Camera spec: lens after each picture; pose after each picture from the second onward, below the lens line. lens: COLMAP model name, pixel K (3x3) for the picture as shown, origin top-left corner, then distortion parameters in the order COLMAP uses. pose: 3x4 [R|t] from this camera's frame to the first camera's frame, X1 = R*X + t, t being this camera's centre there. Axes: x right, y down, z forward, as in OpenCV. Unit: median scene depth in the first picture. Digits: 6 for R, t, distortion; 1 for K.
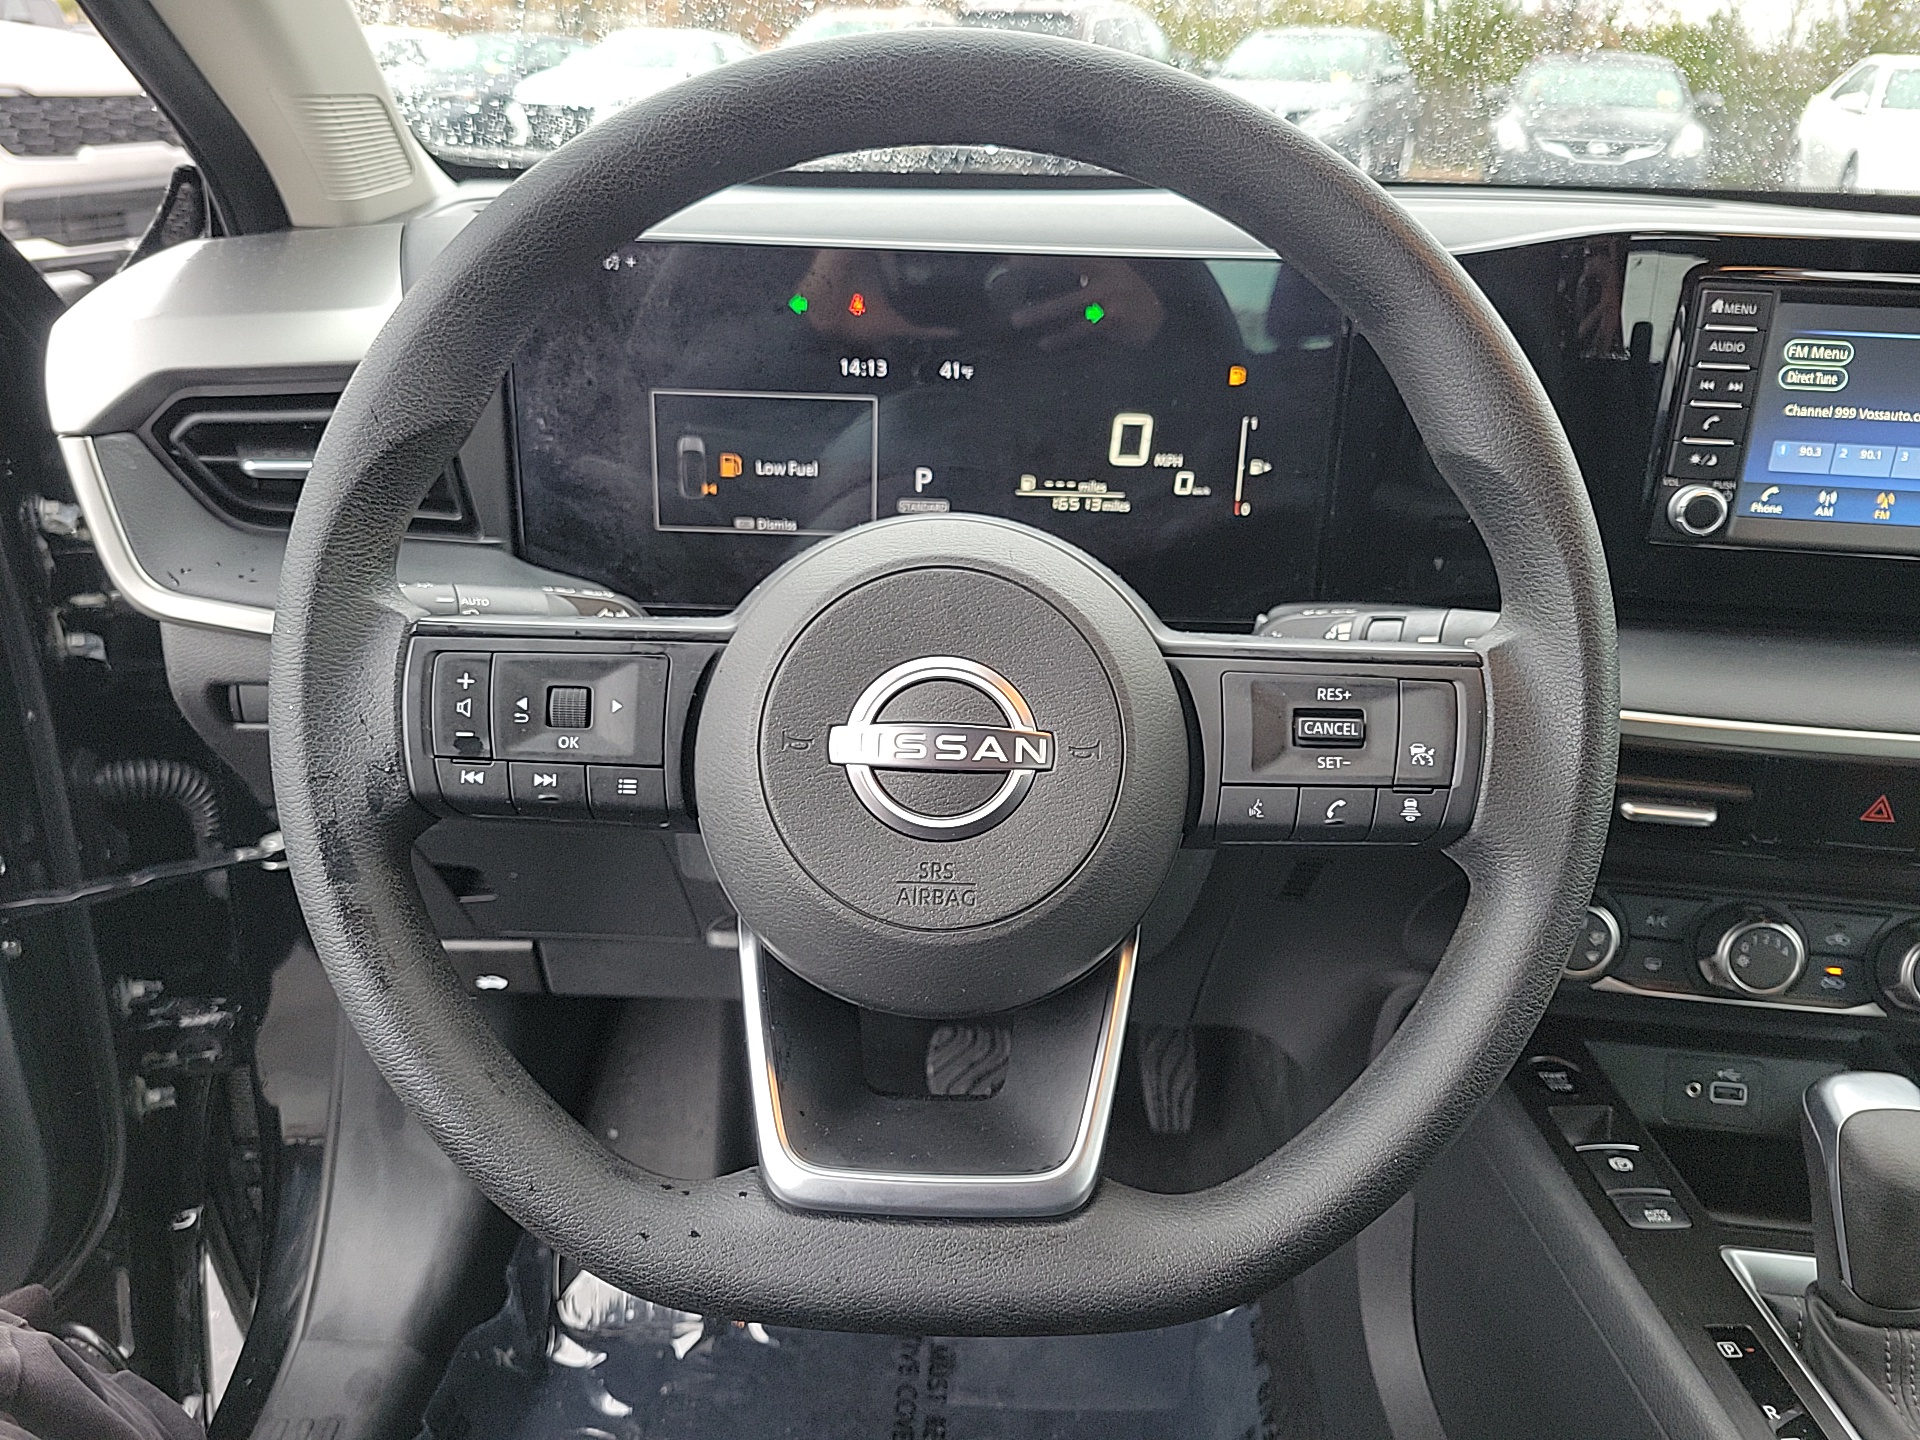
lens RADIAL K [[1457.6, 0, 956.5], [0, 1457.6, 733.8], [0, 0, 1]] dist [0.023141, -0.013075]
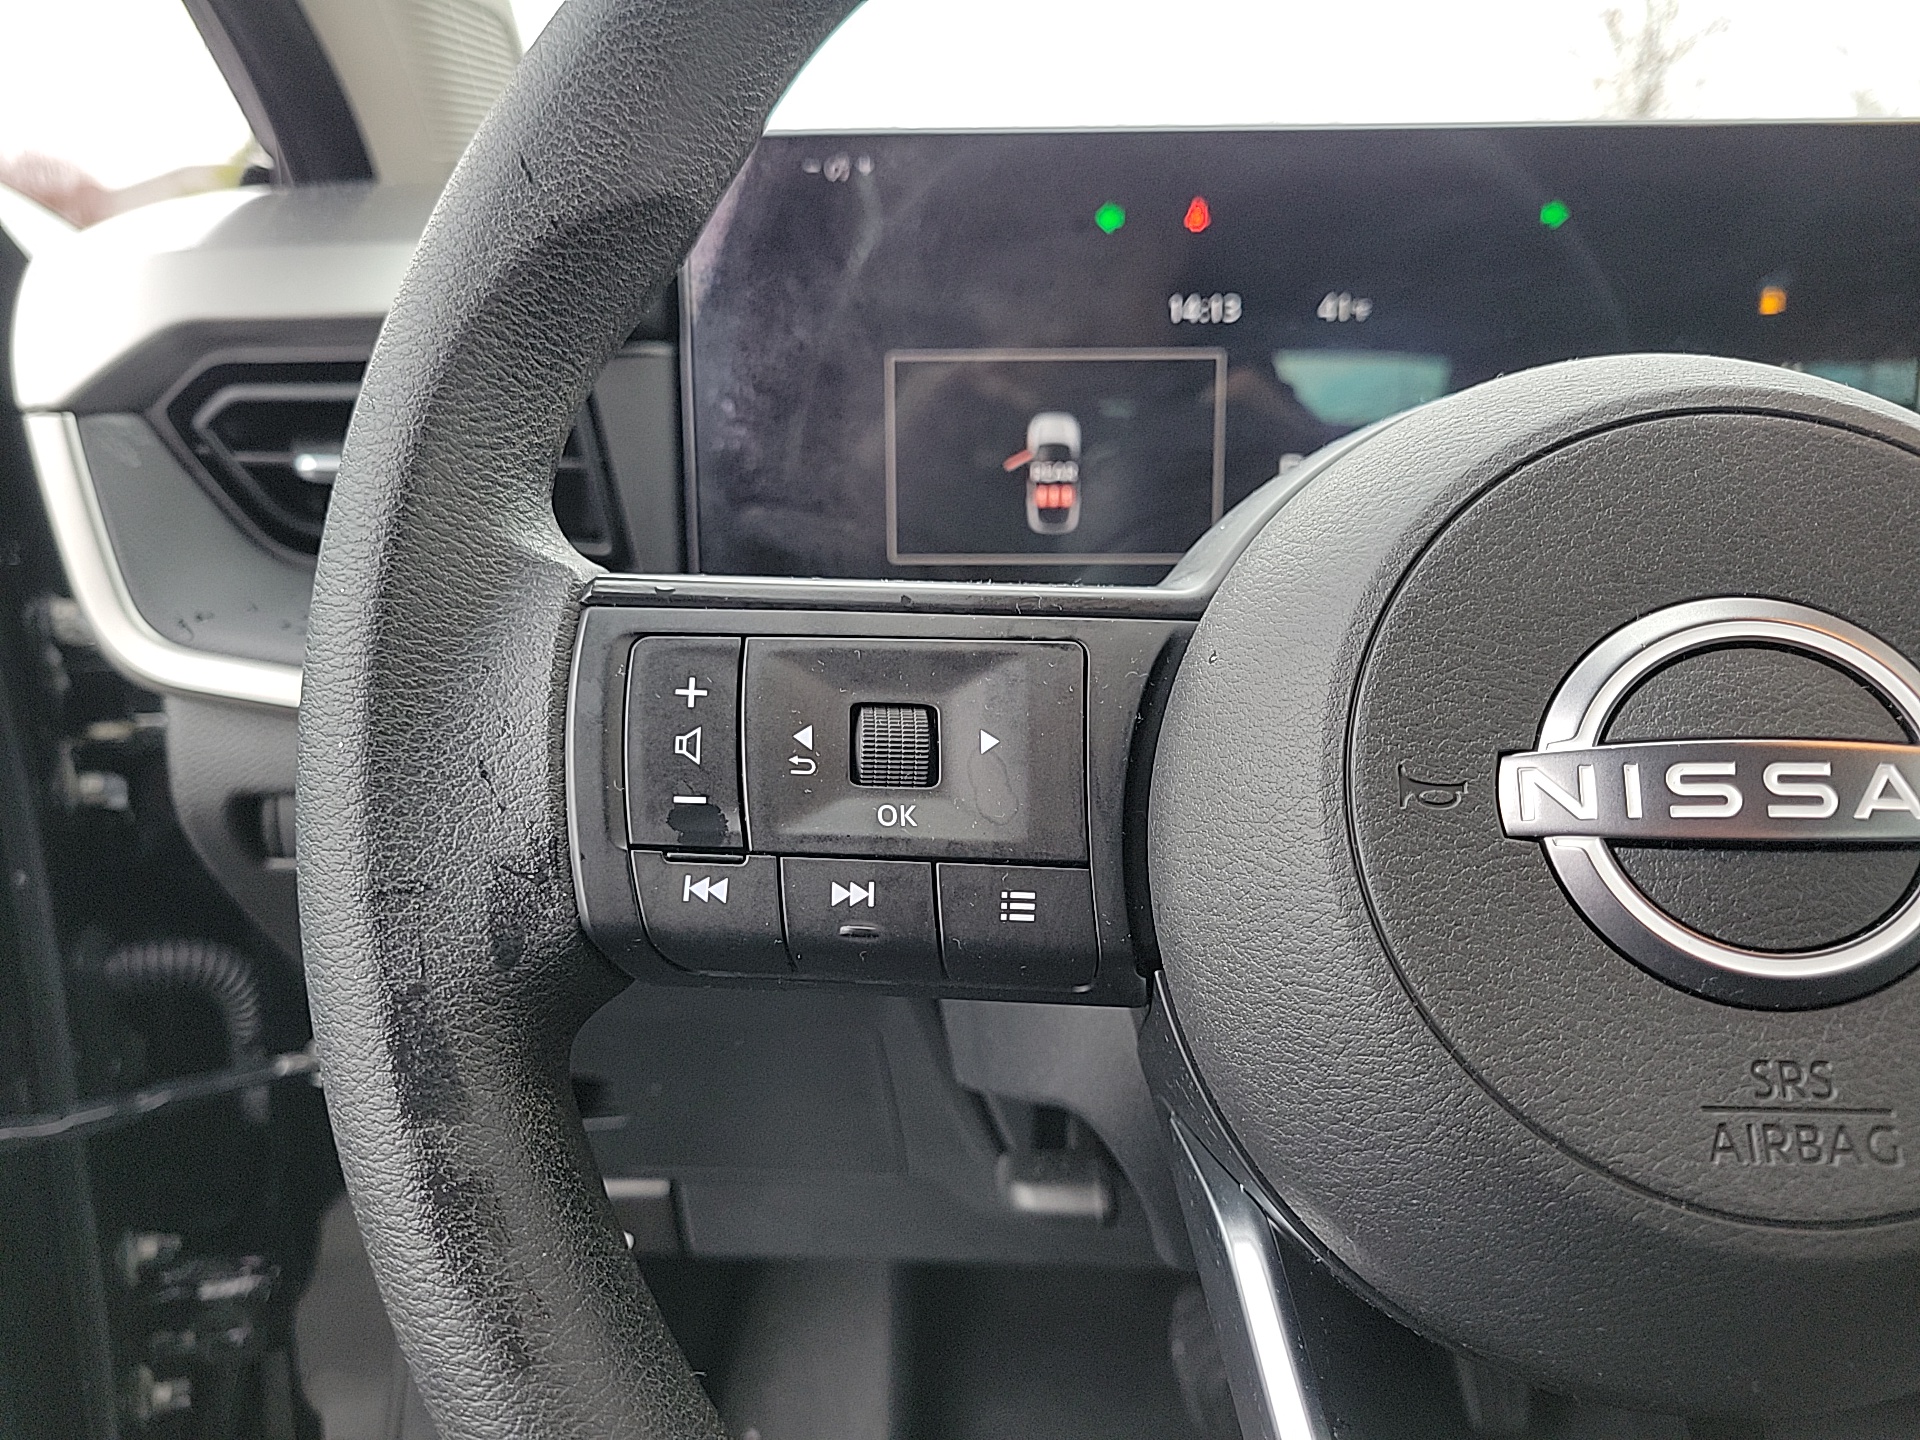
lens RADIAL K [[1489.5, 0, 952.8], [0, 1489.5, 704.5], [0, 0, 1]] dist [-0.000748, -0.000688]
pose [[0.998366, -0.026250, -0.050762, -0.158340], [0.018412, 0.988646, -0.149131, 0.030984], [0.054100, 0.147952, 0.987514, 0.363816]]
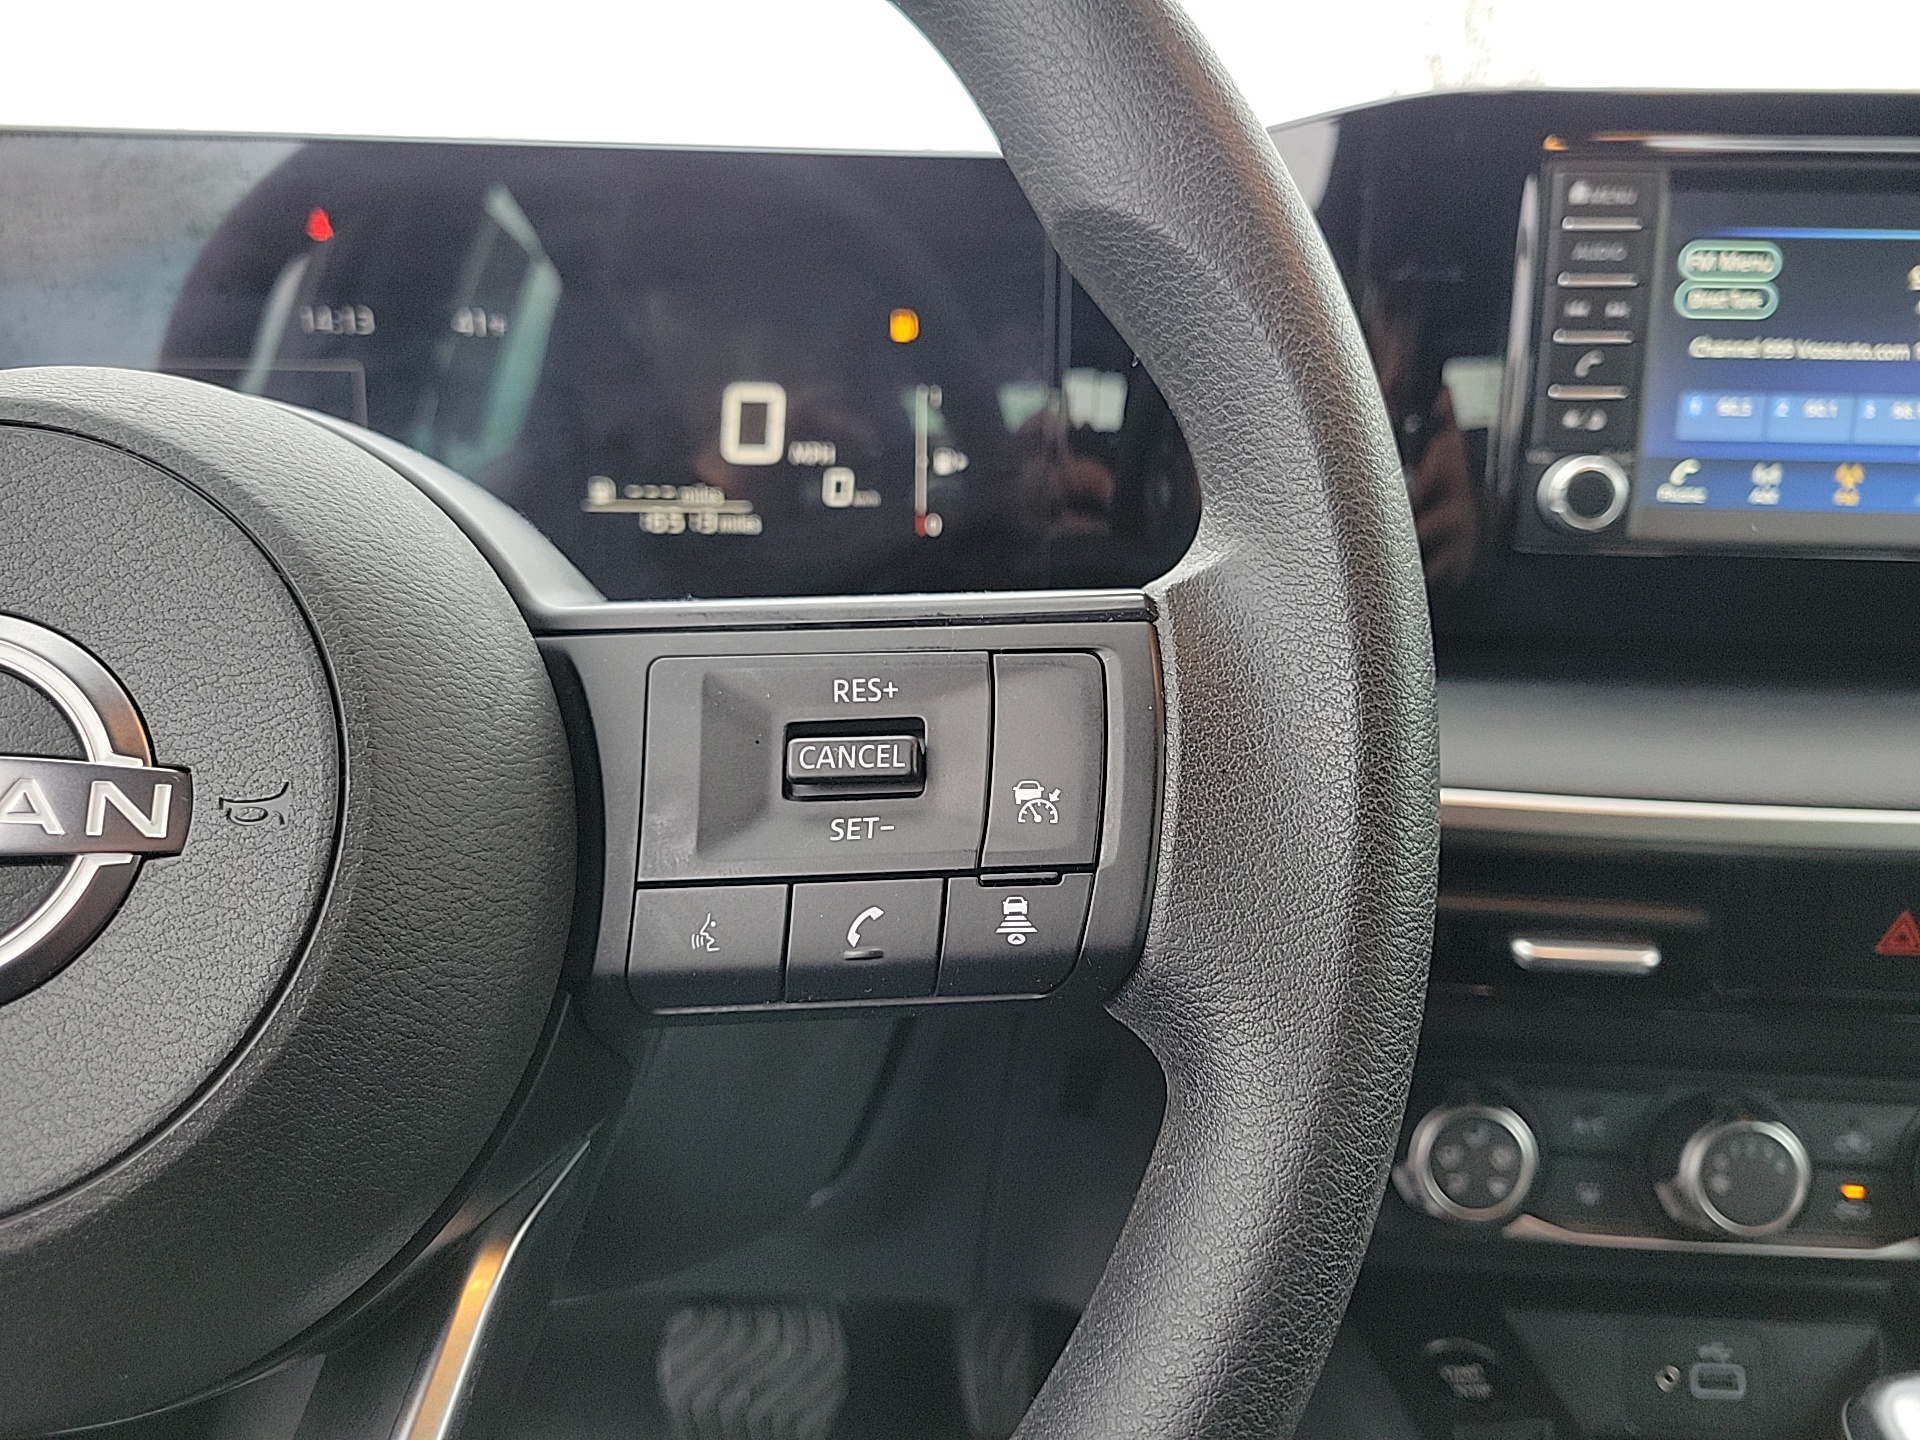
lens RADIAL K [[1491.2, 0, 960.0], [0, 1491.2, 720.0], [0, 0, 1]] dist [-0.002979, -0.004270]
pose [[0.998315, -0.028617, 0.050477, 0.189727], [0.035830, 0.988285, -0.148352, 0.041033], [-0.045640, 0.149911, 0.987646, 0.366691]]
